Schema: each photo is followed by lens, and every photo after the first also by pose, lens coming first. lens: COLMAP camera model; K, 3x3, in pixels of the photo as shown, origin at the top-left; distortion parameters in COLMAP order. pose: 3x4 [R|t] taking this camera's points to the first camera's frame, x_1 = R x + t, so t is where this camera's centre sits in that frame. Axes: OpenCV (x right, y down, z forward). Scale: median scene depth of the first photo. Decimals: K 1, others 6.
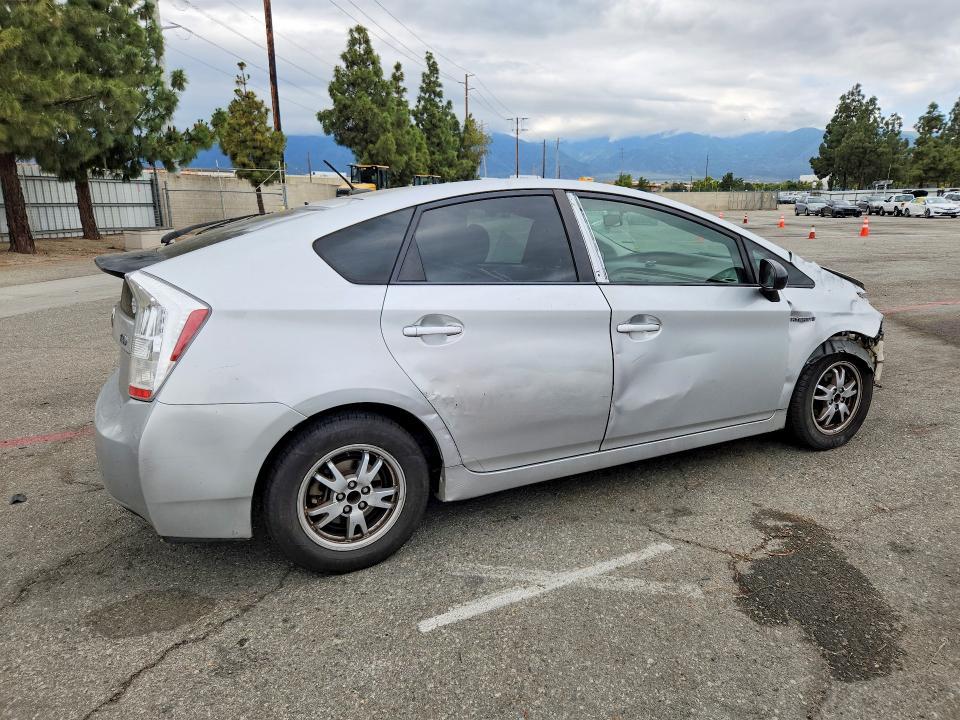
lens RADIAL K [[688.1, 0, 480.0], [0, 688.1, 360.0], [0, 0, 1]] dist [0.059797, -0.046887]
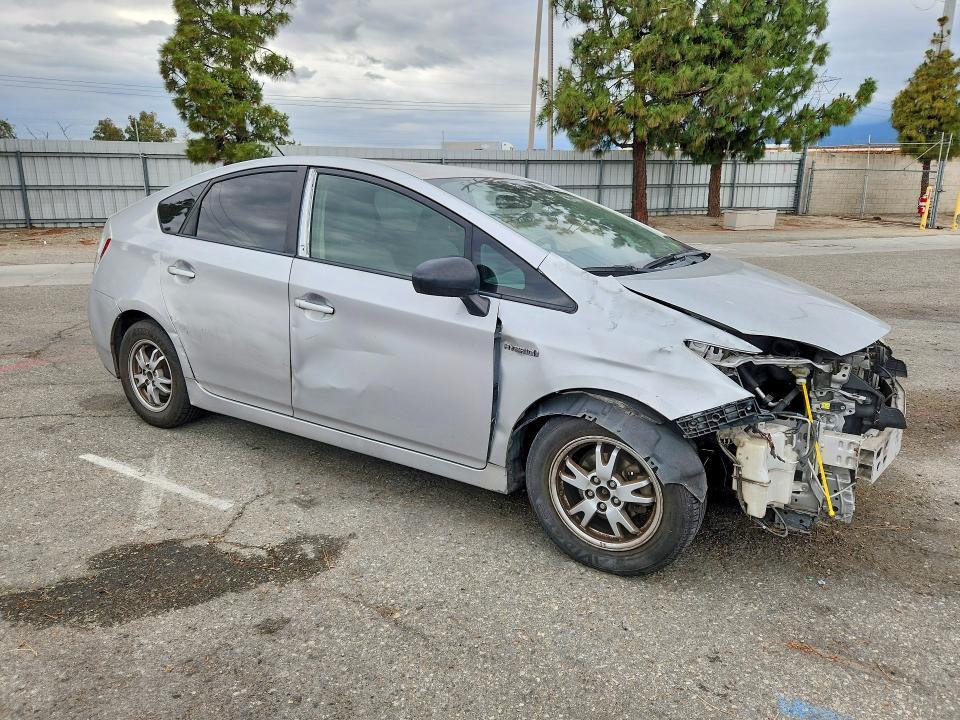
lens RADIAL K [[688.1, 0, 480.0], [0, 688.1, 360.0], [0, 0, 1]] dist [0.059797, -0.046887]
pose [[0.473241, 0.222152, -0.852462, 0.262602], [-0.200467, 0.969450, 0.141350, -0.034924], [0.857820, 0.103998, 0.503318, 0.156426]]
